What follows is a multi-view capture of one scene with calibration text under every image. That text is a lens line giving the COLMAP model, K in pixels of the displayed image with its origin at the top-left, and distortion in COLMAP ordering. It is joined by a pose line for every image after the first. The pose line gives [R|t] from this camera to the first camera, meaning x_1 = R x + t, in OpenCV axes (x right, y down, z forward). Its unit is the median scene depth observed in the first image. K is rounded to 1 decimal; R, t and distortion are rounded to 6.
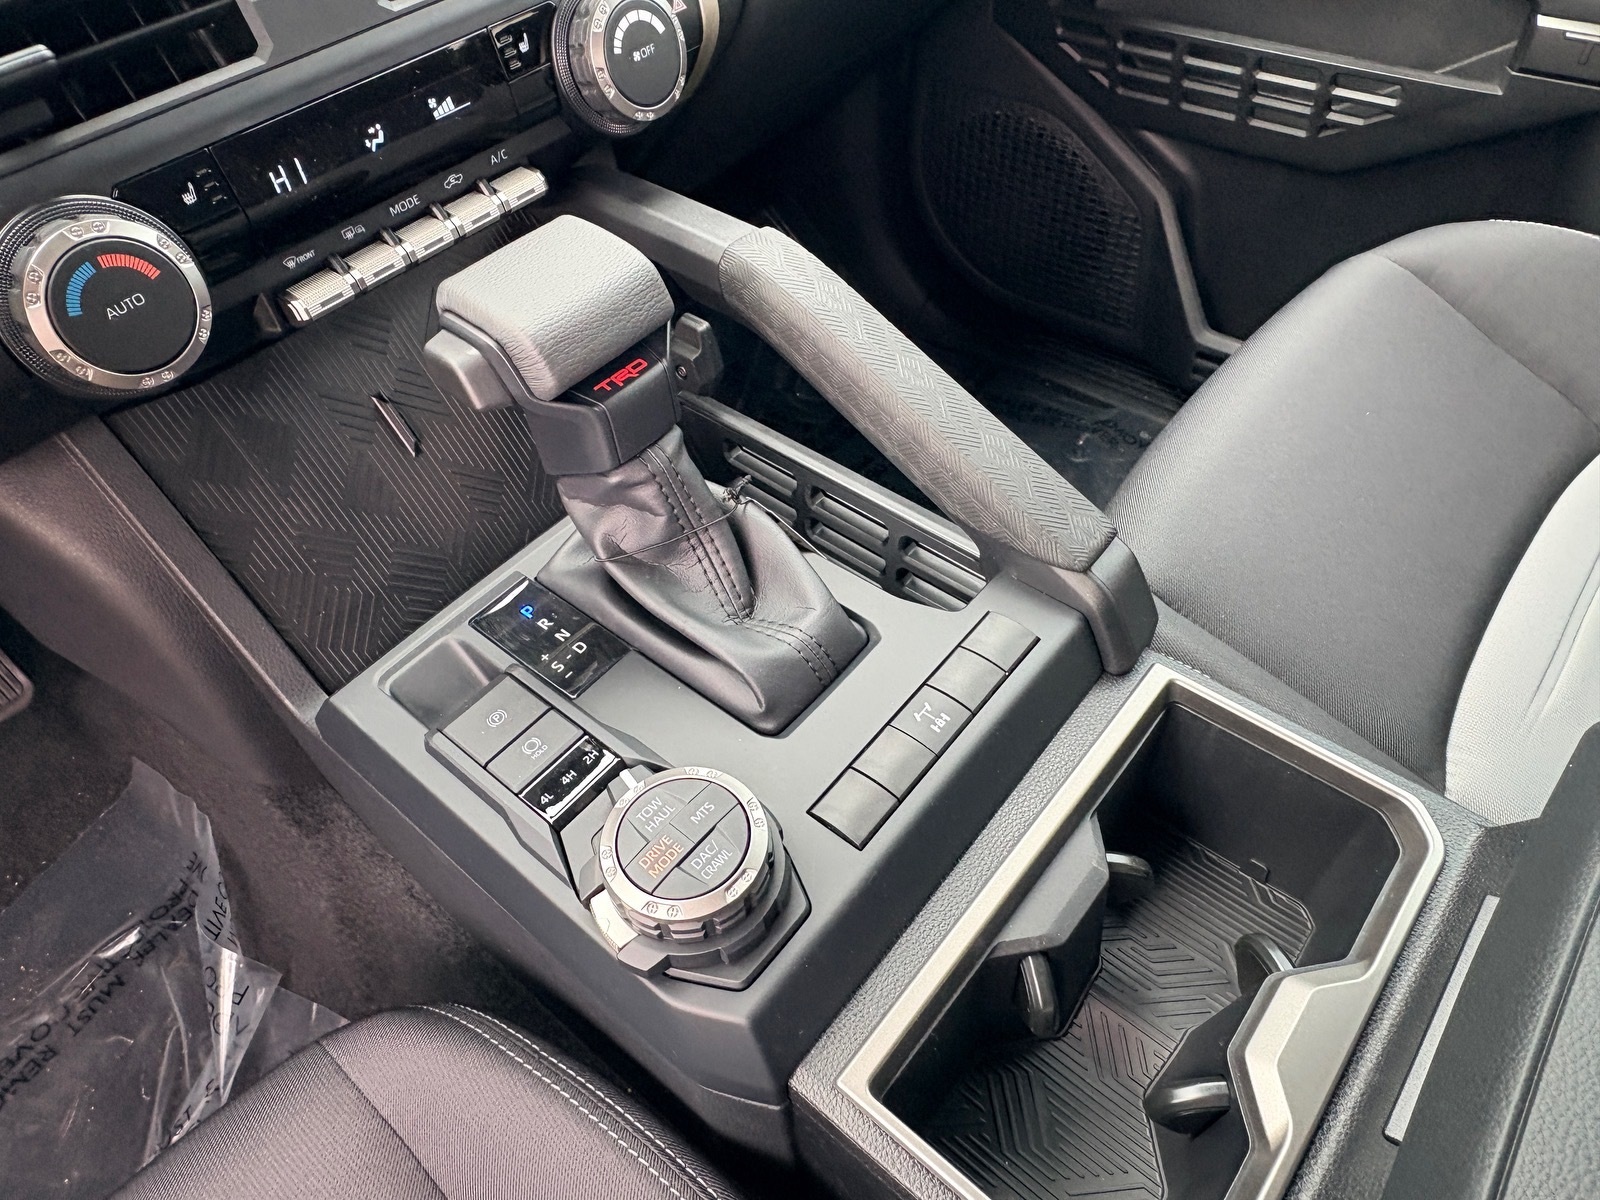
lens RADIAL K [[1031.6, 0, 768.1], [0, 1031.6, 590.6], [0, 0, 1]] dist [-0.008239, 0.007772]
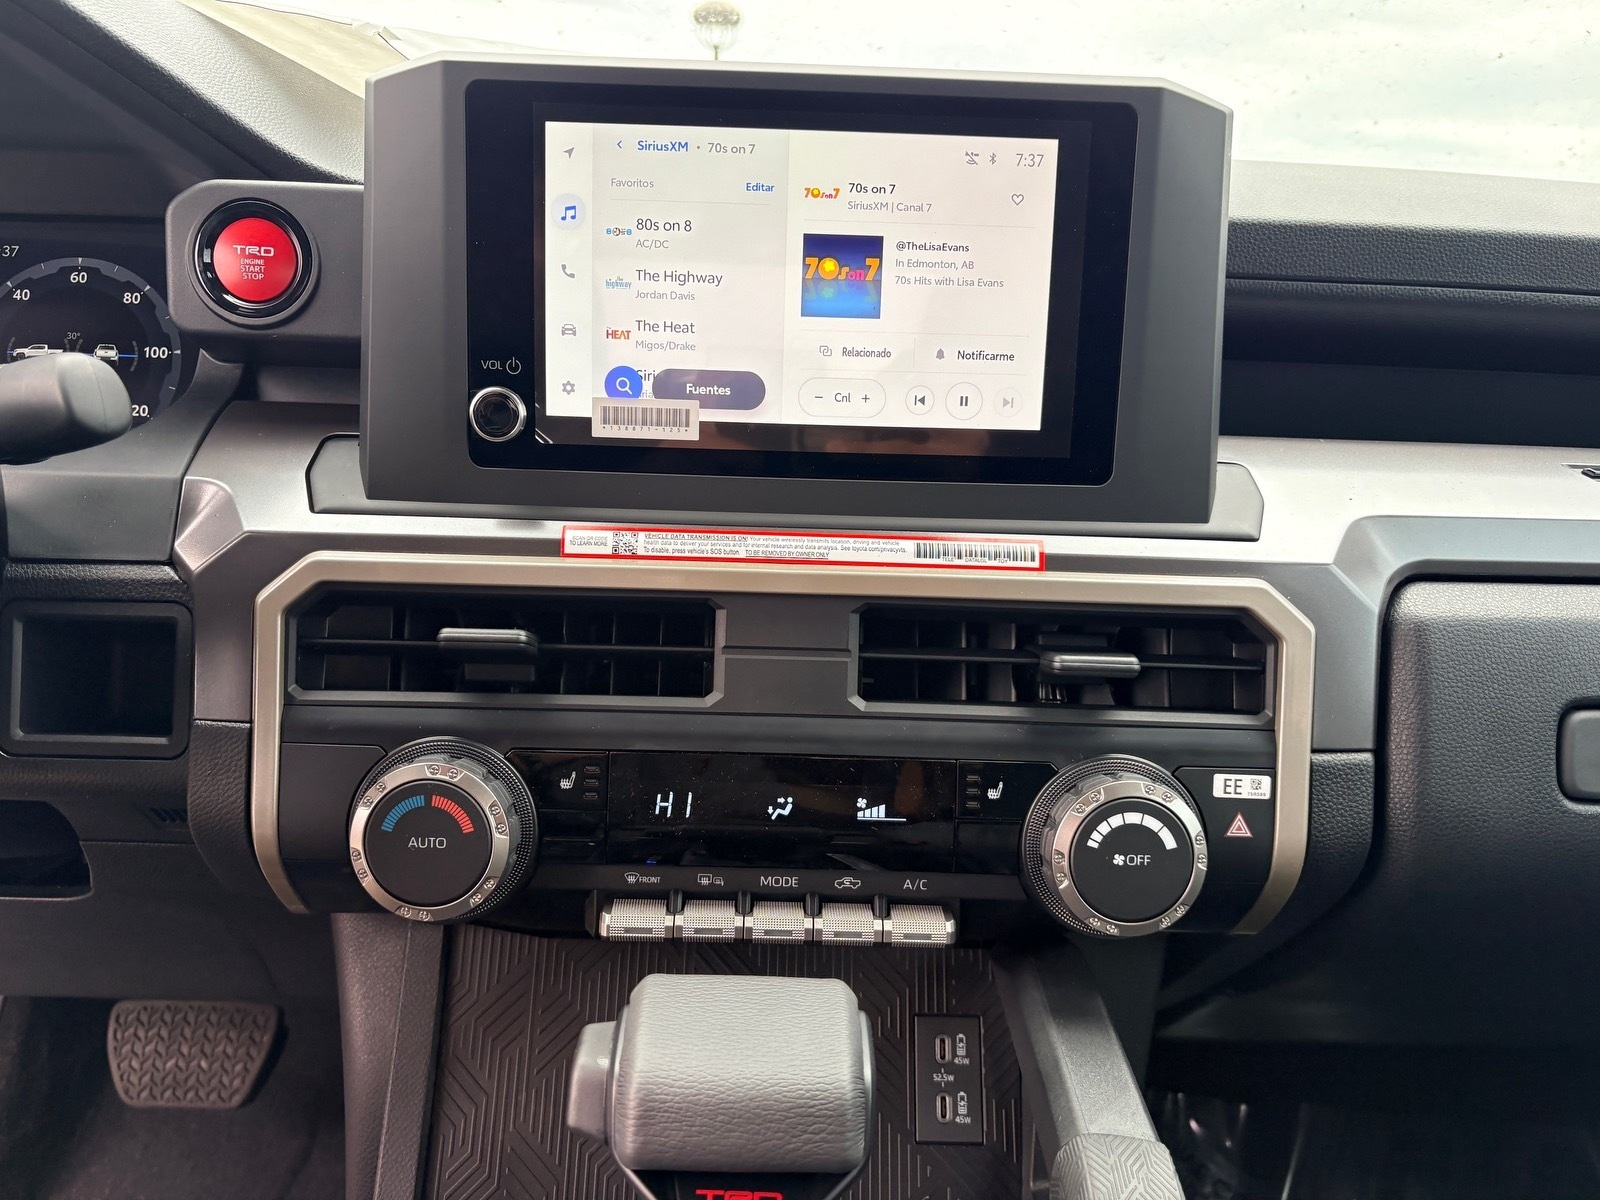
lens RADIAL K [[1221.7, 0, 794.5], [0, 1221.7, 614.1], [0, 0, 1]] dist [0.036649, -0.055102]
pose [[0.659109, 0.287188, -0.695053, 0.313616], [-0.608944, 0.746154, -0.269151, -0.258903], [0.441319, 0.600648, 0.666678, 0.152791]]
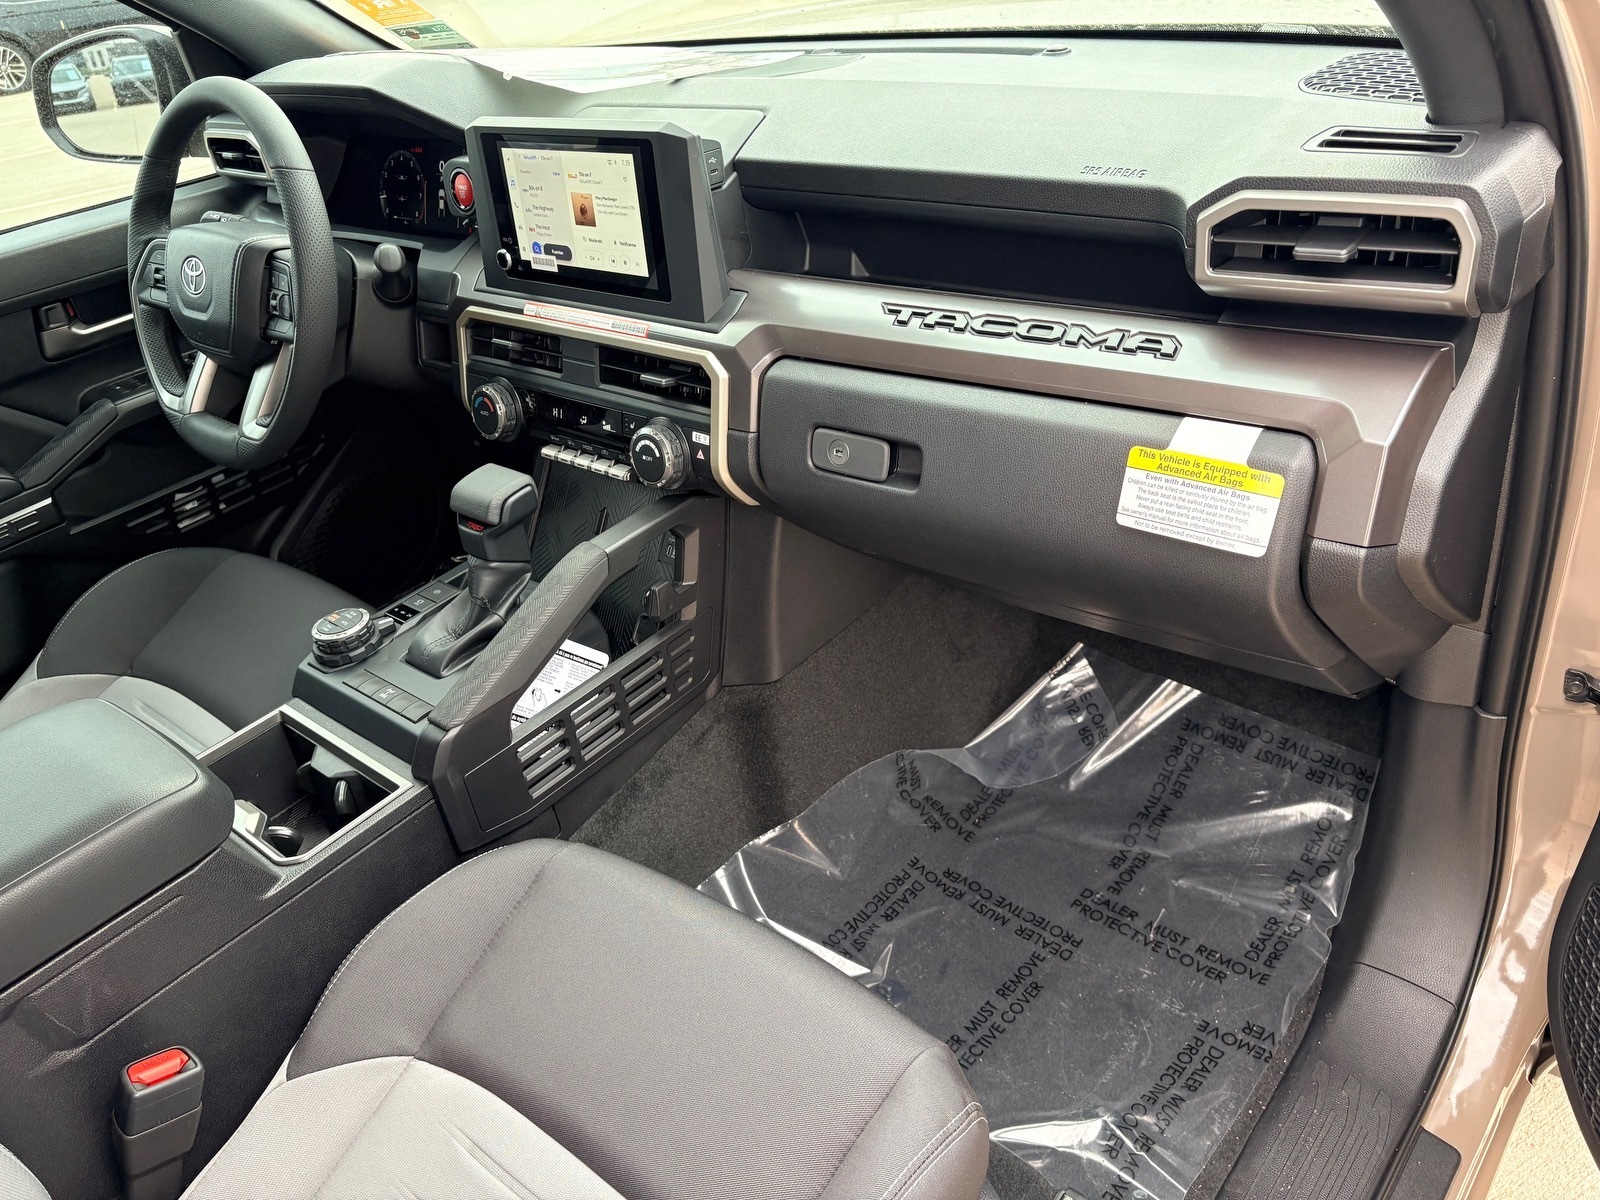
lens RADIAL K [[1221.7, 0, 800.1], [0, 1221.7, 610.2], [0, 0, 1]] dist [0.036649, -0.055102]
pose [[0.010519, 0.592475, -0.805520, 2.047221], [-0.644336, 0.620042, 0.447637, -1.646316], [0.764670, 0.514317, 0.388275, 0.458809]]
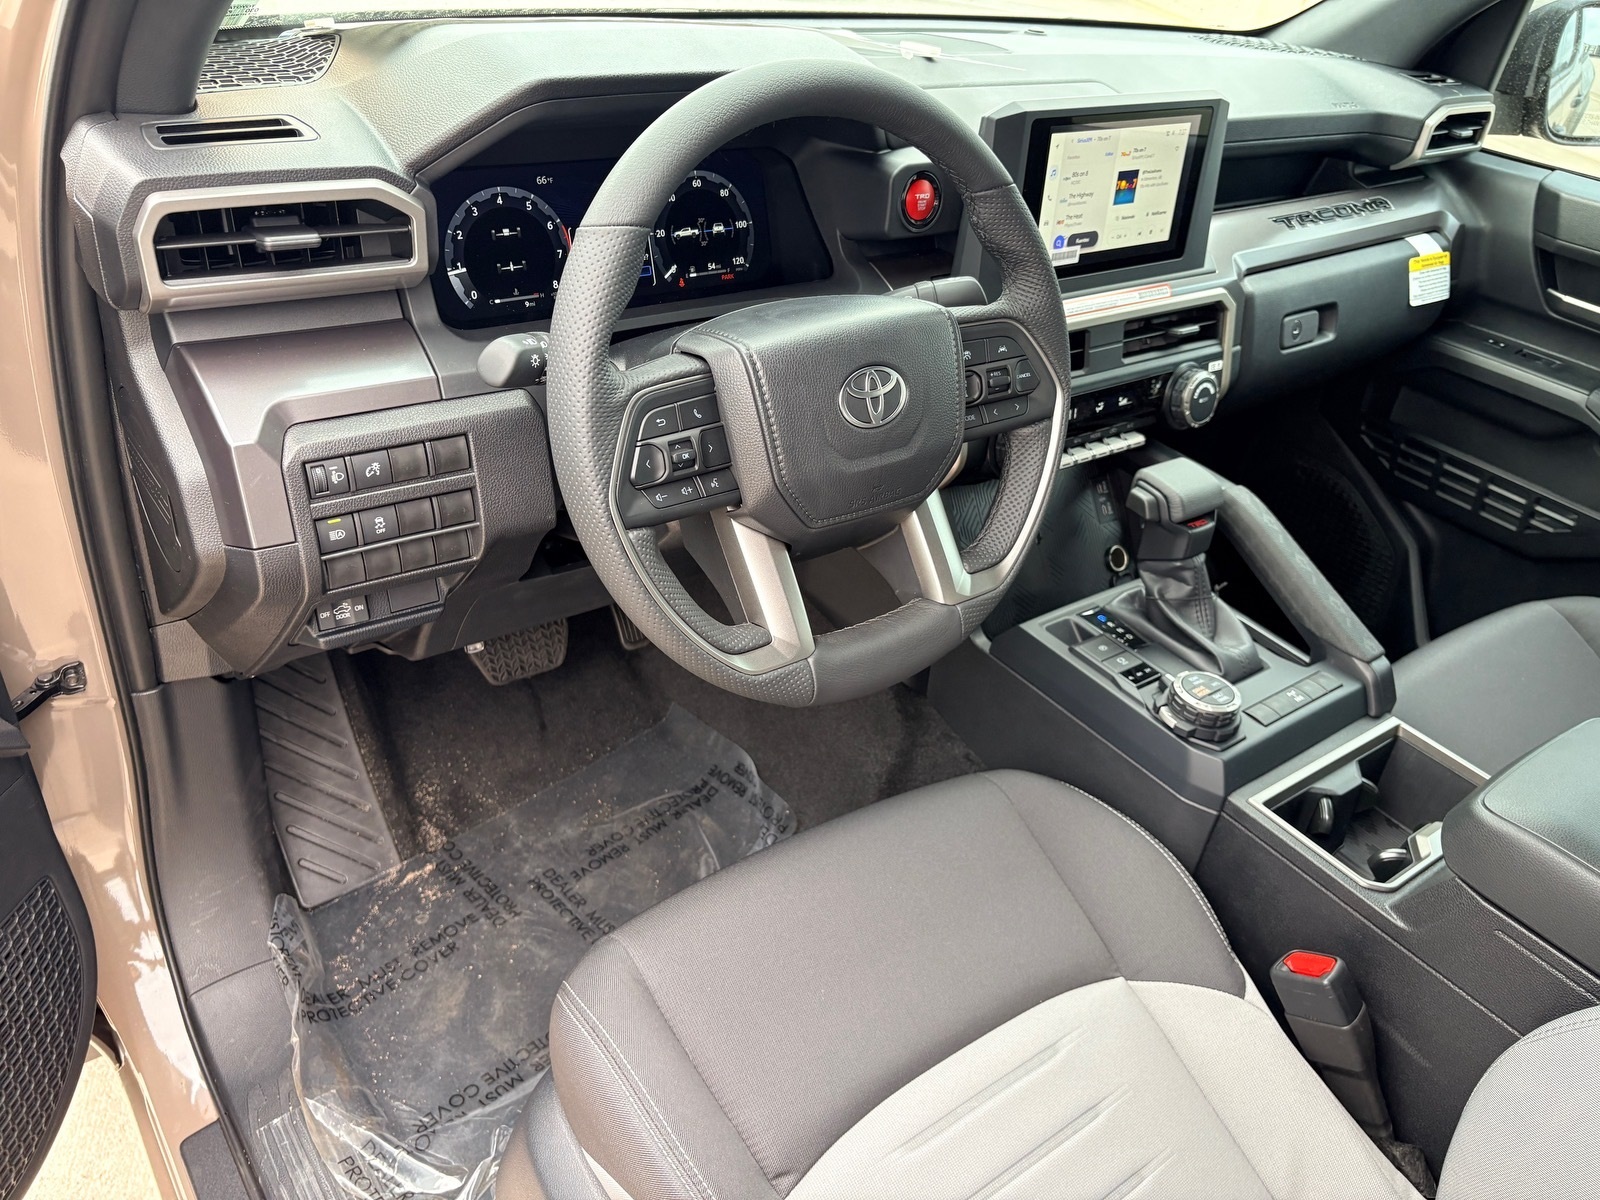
lens RADIAL K [[1221.7, 0, 788.1], [0, 1221.7, 600.1], [0, 0, 1]] dist [0.036649, -0.055102]
pose [[0.959745, 0.266950, -0.087336, -0.647502], [-0.280383, 0.928950, -0.241738, 0.786408], [0.016598, 0.256494, 0.966403, -1.491275]]
